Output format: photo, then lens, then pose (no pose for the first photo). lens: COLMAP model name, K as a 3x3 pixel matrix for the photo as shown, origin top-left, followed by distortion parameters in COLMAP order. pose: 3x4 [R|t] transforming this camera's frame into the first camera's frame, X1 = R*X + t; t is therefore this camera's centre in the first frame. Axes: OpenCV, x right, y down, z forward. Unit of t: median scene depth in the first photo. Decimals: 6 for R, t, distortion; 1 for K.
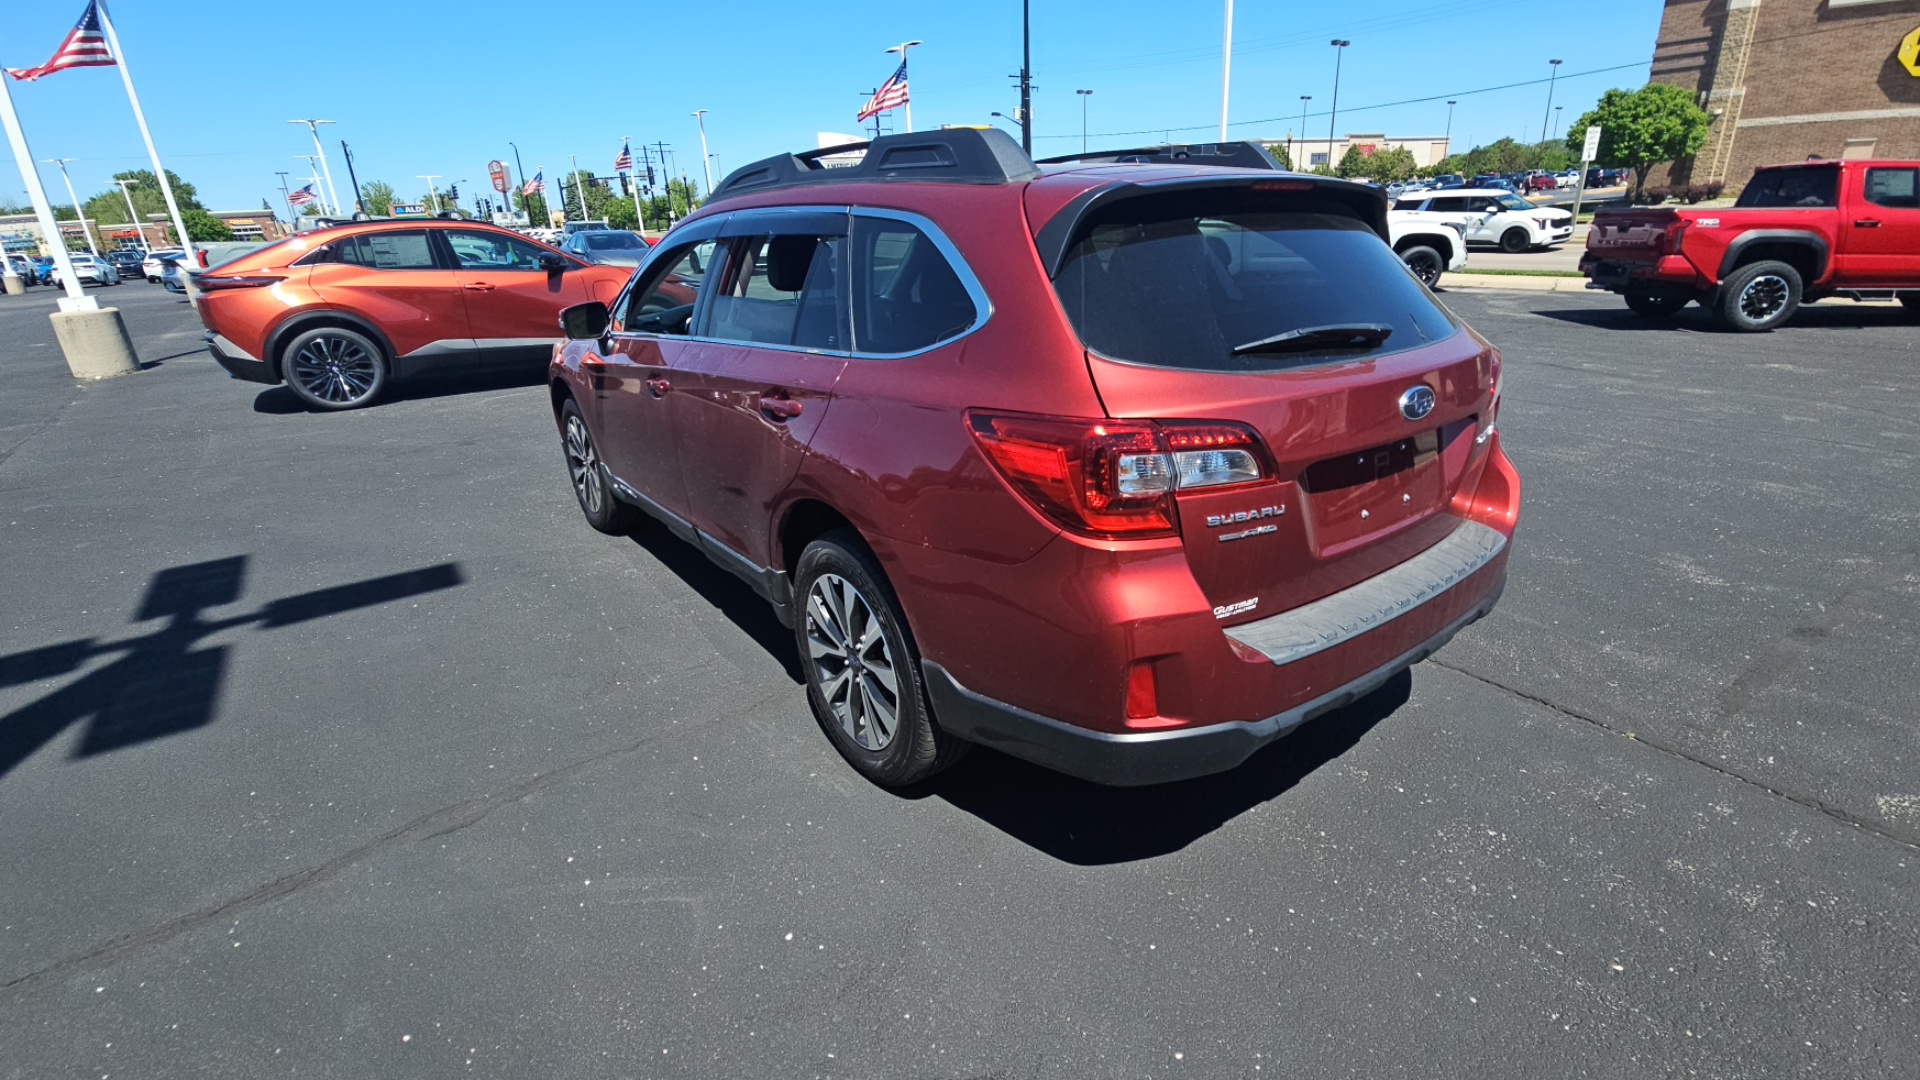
lens RADIAL K [[860.4, 0, 977.8], [0, 860.4, 564.2], [0, 0, 1]] dist [0.009833, -0.007591]
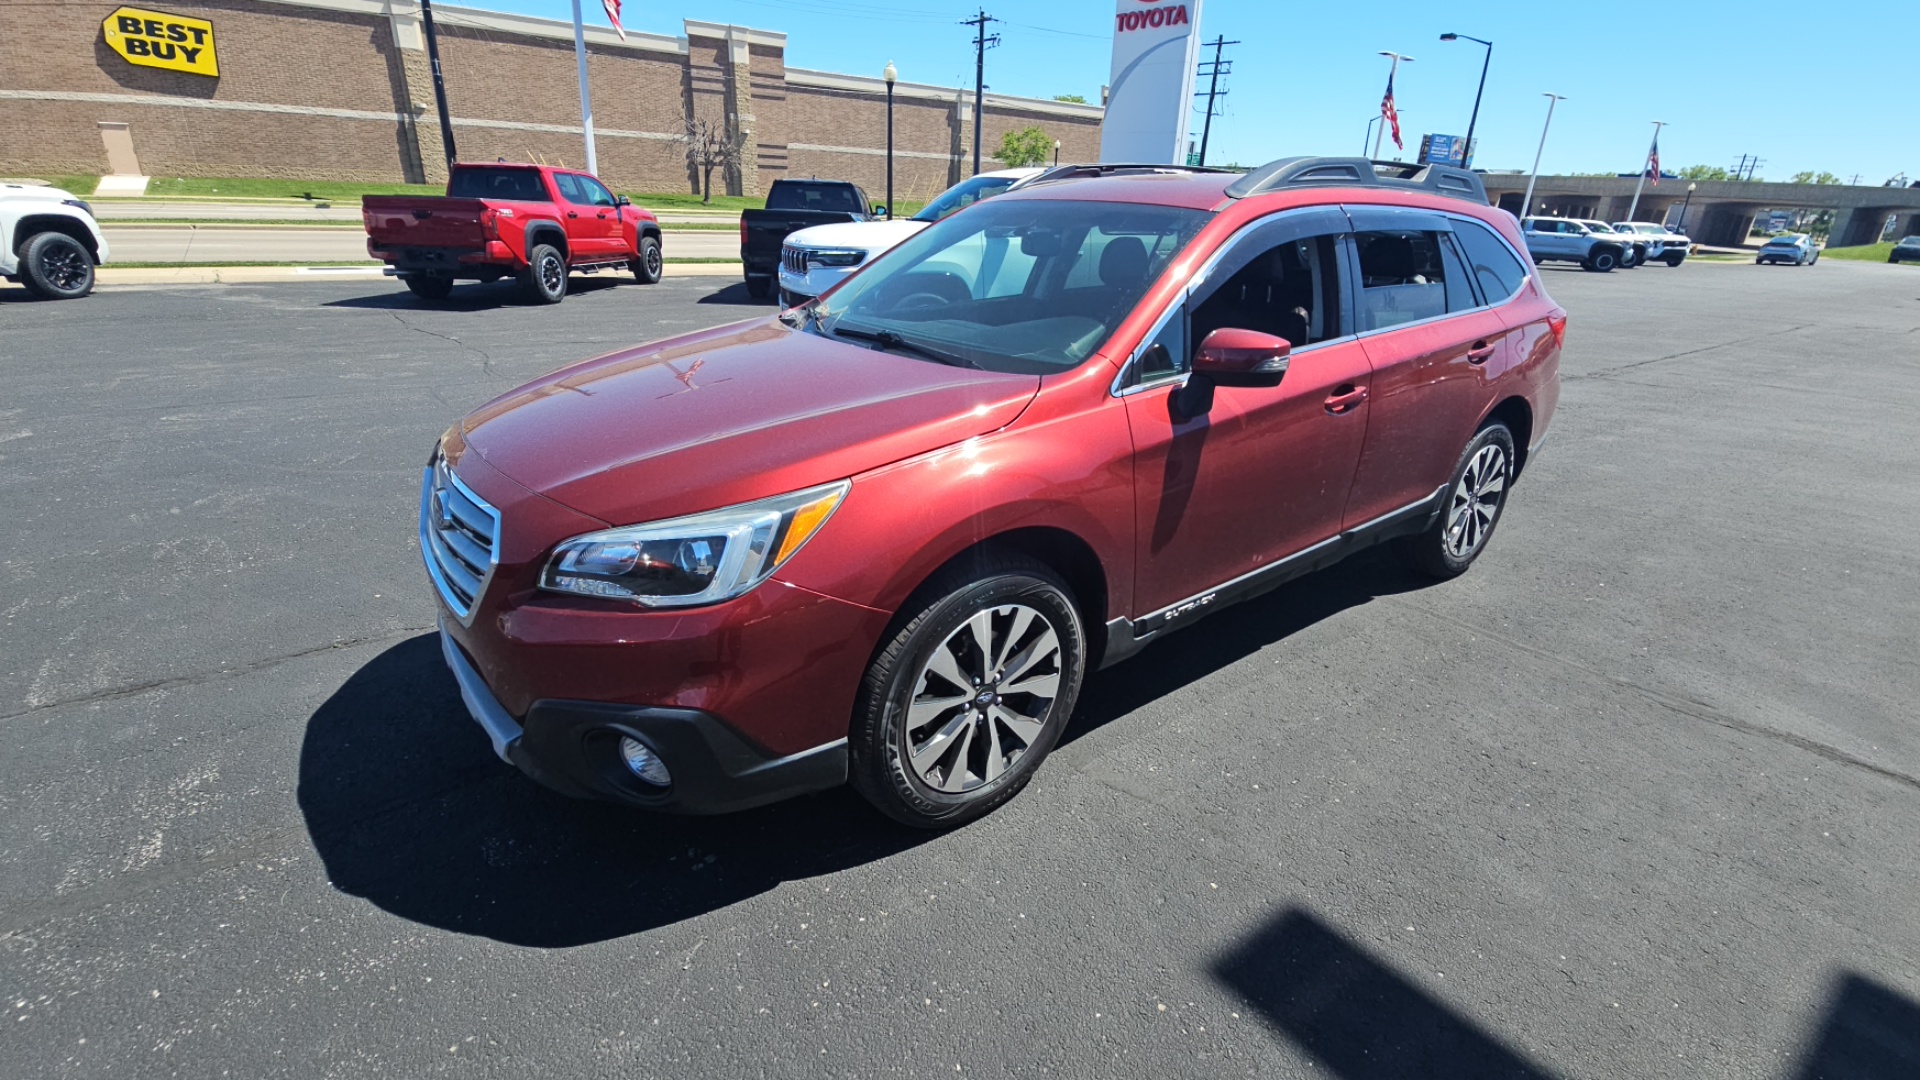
lens RADIAL K [[860.4, 0, 983.7], [0, 860.4, 555.6], [0, 0, 1]] dist [0.009833, -0.007591]
pose [[-0.041532, -0.350781, 0.935536, -0.398546], [0.343132, 0.874387, 0.343085, -0.159612], [-0.938369, 0.335261, 0.084049, 0.426617]]
